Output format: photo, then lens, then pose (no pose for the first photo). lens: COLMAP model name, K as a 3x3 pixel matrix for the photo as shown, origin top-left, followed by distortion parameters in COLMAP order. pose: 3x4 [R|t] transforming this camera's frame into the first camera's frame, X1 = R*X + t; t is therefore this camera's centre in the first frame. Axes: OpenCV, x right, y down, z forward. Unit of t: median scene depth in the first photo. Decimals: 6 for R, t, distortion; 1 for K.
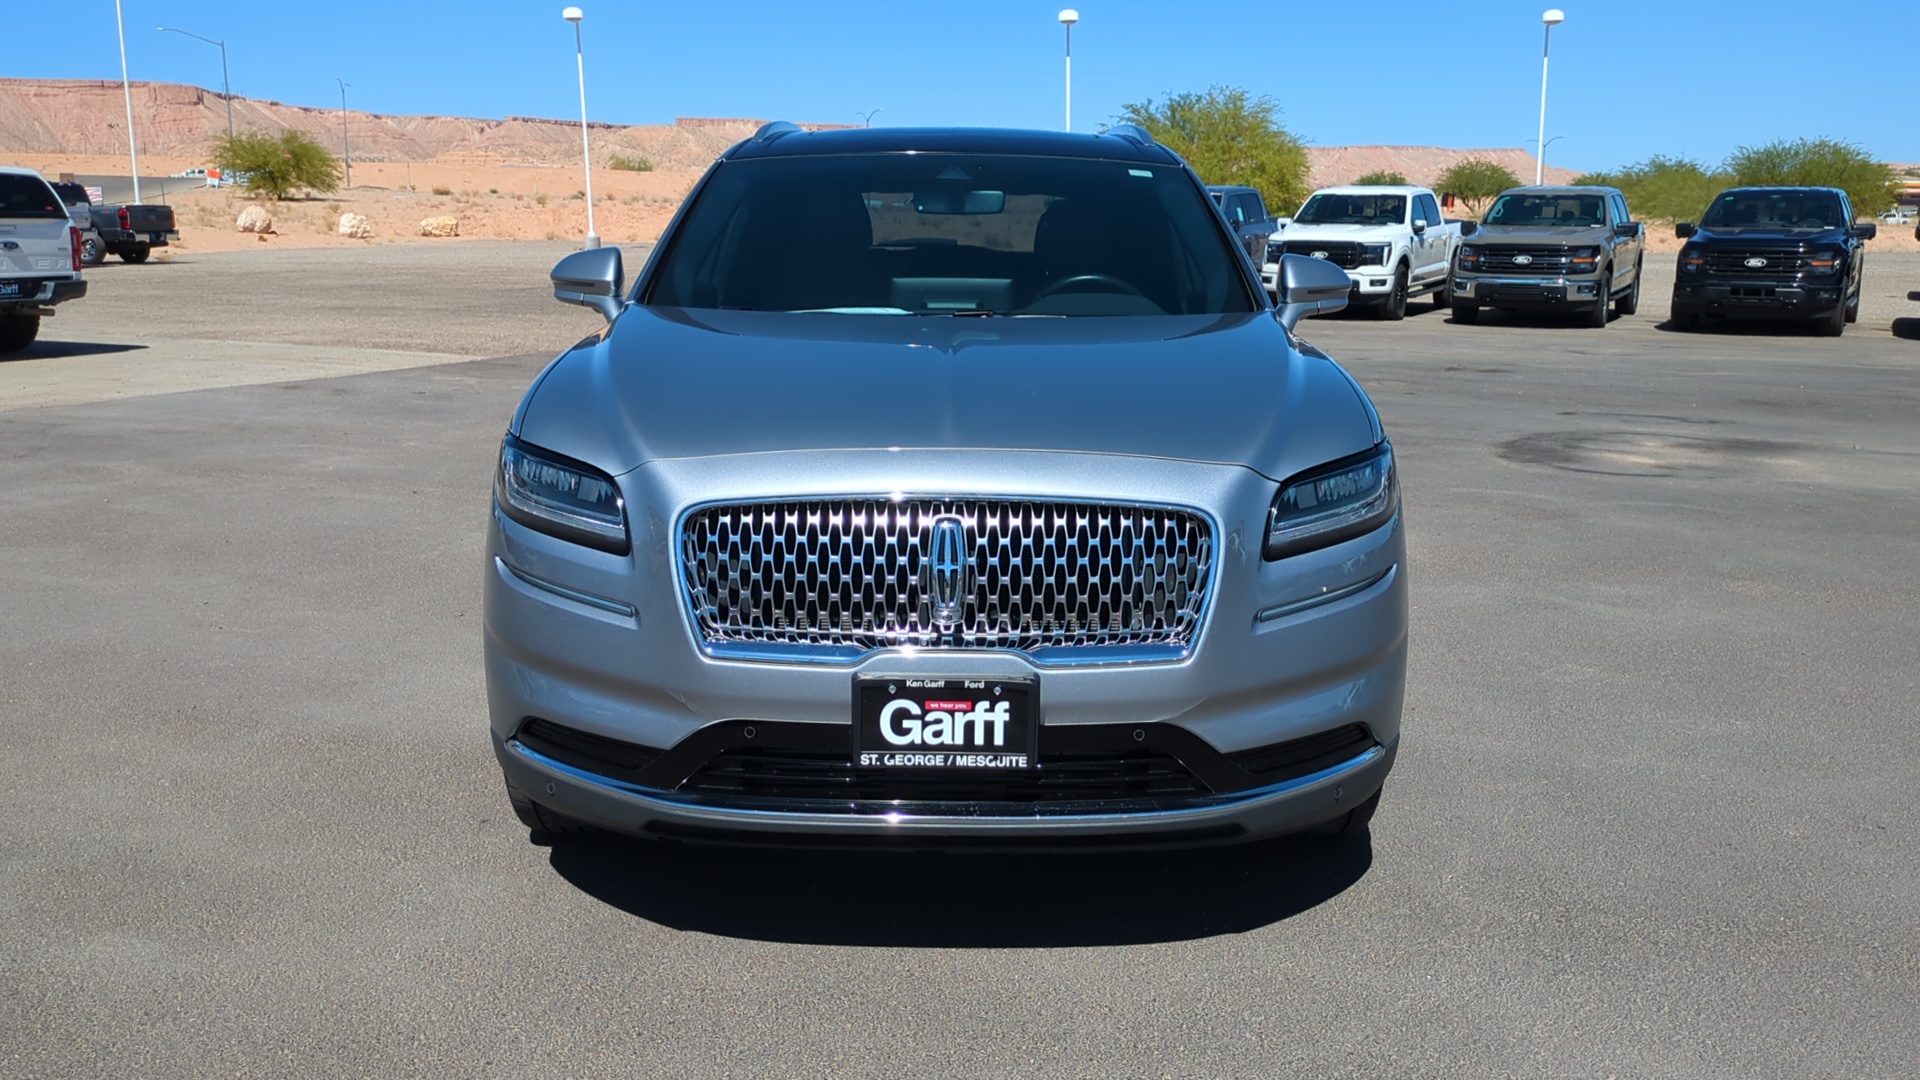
lens RADIAL K [[1683.7, 0, 975.3], [0, 1683.7, 540.7], [0, 0, 1]] dist [0.050716, -0.020142]
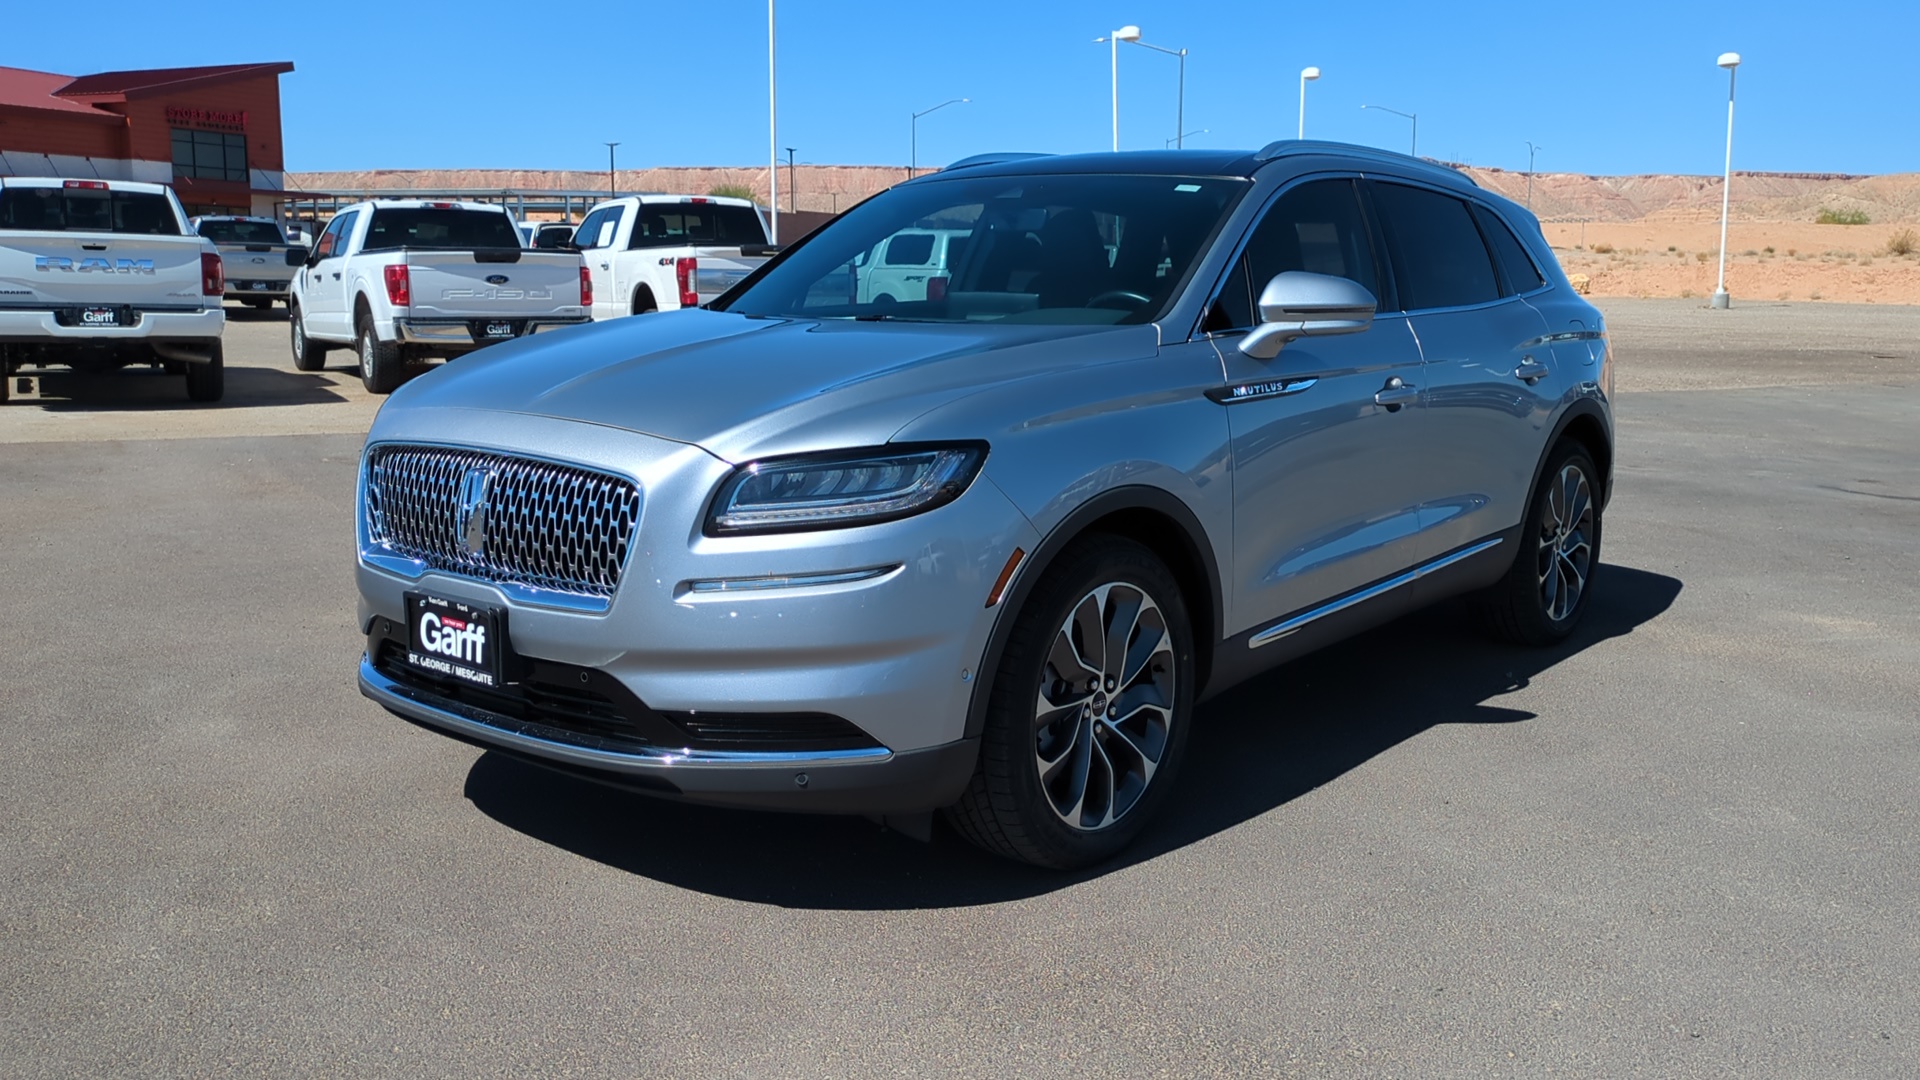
lens RADIAL K [[1683.7, 0, 975.3], [0, 1683.7, 540.7], [0, 0, 1]] dist [0.050716, -0.020142]
pose [[0.769829, 0.101773, -0.630084, 1.009123], [-0.123939, 0.992250, 0.008845, -0.016295], [0.626101, 0.071283, 0.776477, 0.294907]]
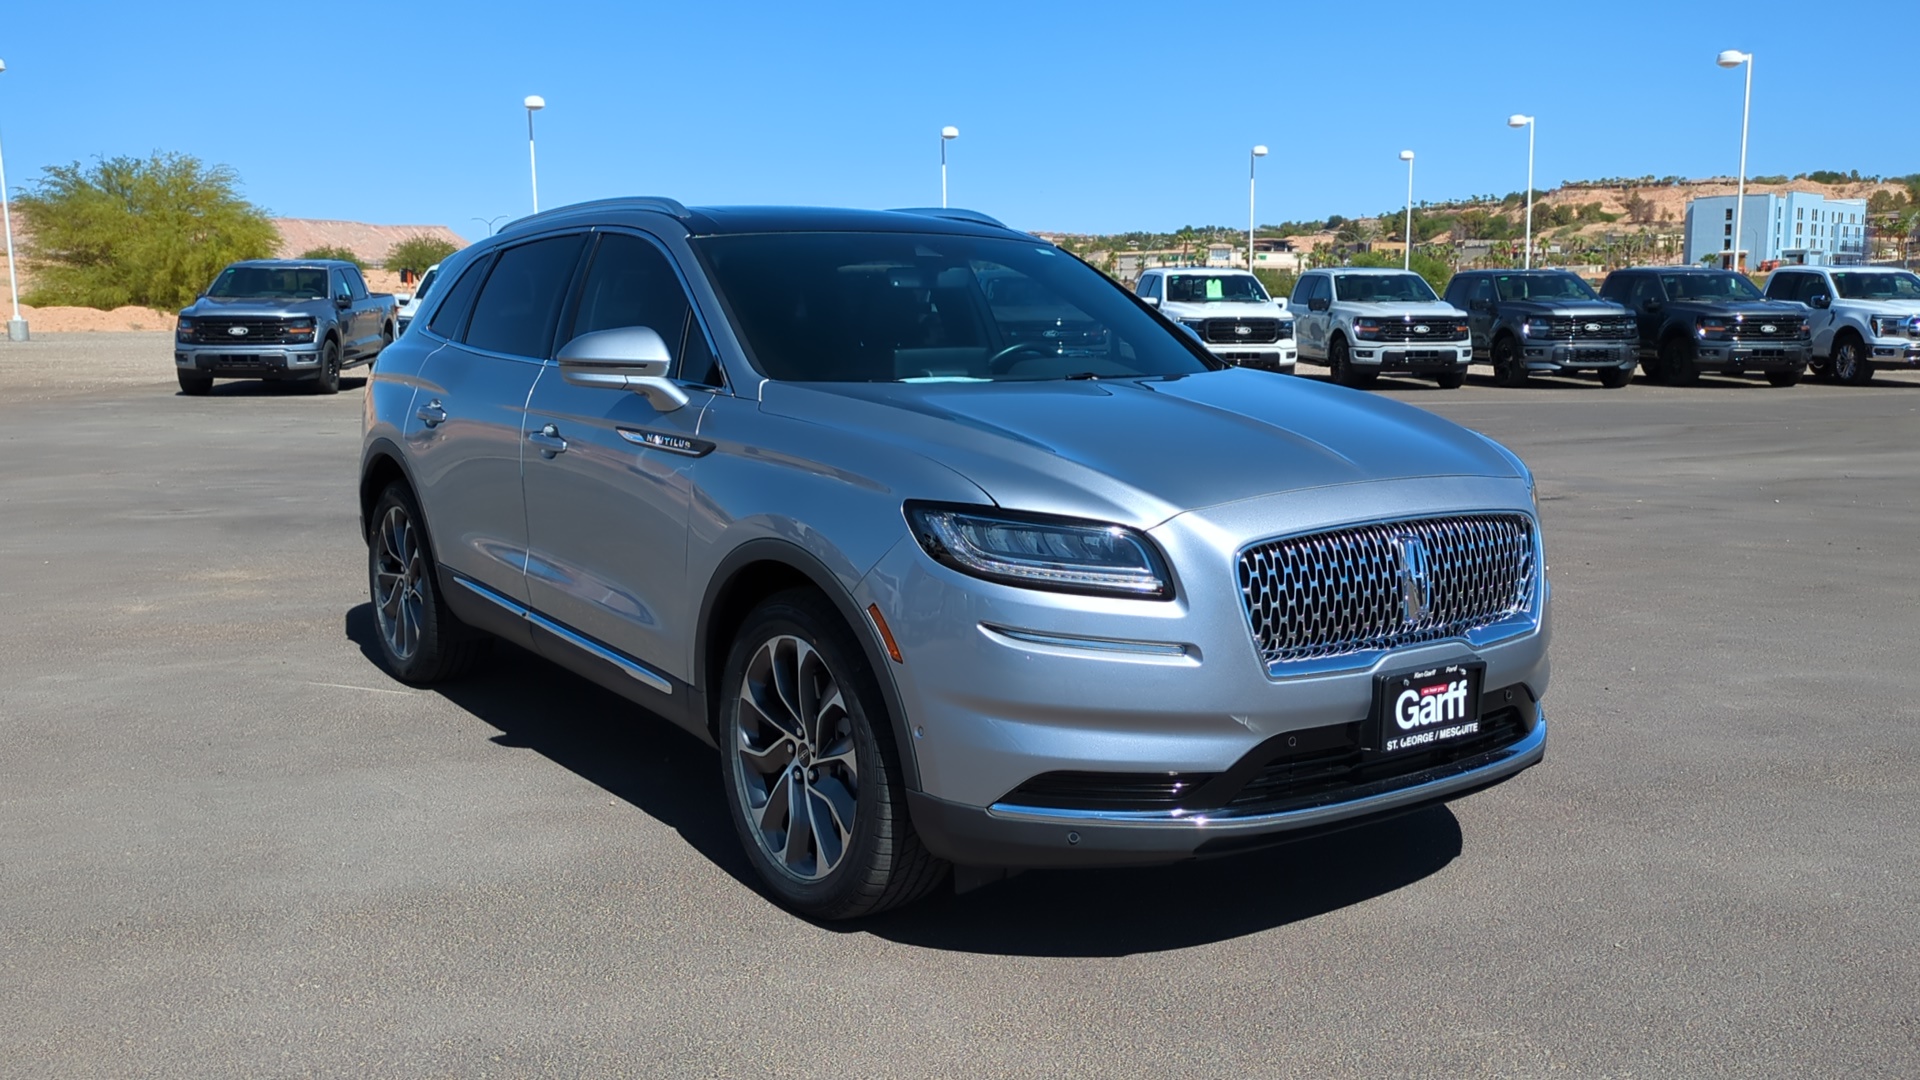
lens RADIAL K [[1683.7, 0, 975.3], [0, 1683.7, 540.7], [0, 0, 1]] dist [0.050716, -0.020142]
pose [[0.813935, -0.093144, 0.573441, -0.958033], [0.117902, 0.993007, -0.006055, -0.039001], [-0.568867, 0.072538, 0.819225, 0.187703]]
